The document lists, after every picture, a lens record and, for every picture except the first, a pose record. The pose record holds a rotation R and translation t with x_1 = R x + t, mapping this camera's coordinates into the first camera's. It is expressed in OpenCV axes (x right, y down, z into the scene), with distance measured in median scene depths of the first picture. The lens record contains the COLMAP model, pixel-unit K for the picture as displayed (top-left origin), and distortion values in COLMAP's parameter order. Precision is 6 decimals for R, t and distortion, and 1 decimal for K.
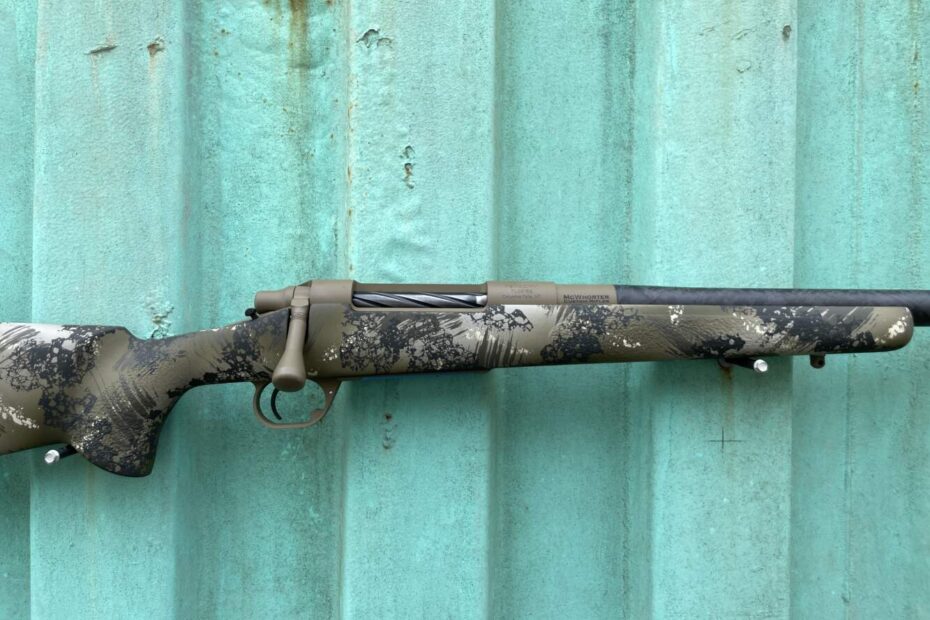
lens RADIAL K [[713.4, 0, 465.0], [0, 713.4, 310.0], [0, 0, 1]] dist [0.046845, -0.101862]
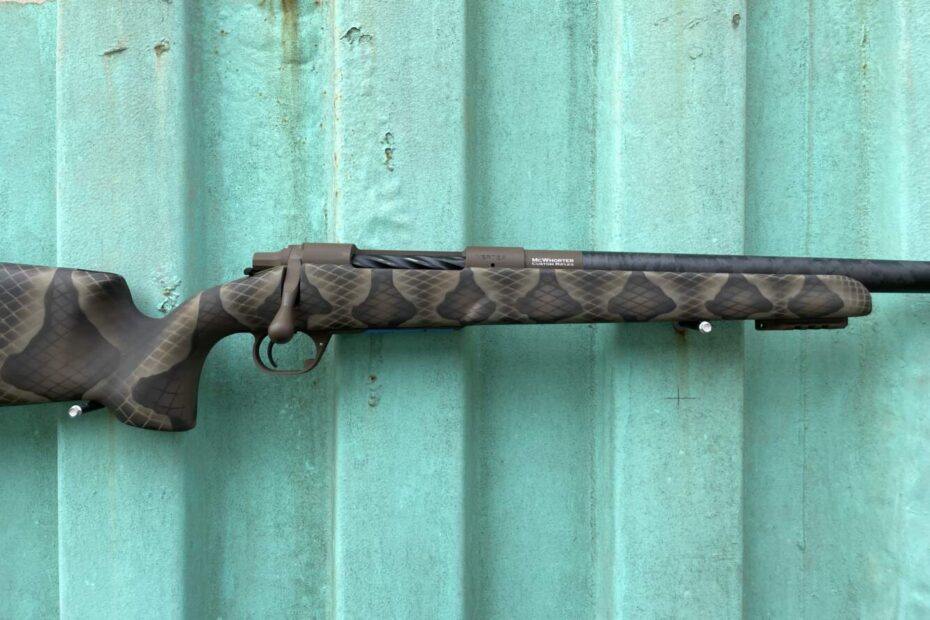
lens RADIAL K [[713.4, 0, 465.0], [0, 713.4, 310.0], [0, 0, 1]] dist [0.046845, -0.101862]
pose [[0.999264, -0.009513, -0.037152, 0.075075], [0.010001, 0.999866, 0.012967, 0.030238], [0.037024, -0.013329, 0.999225, -0.099147]]
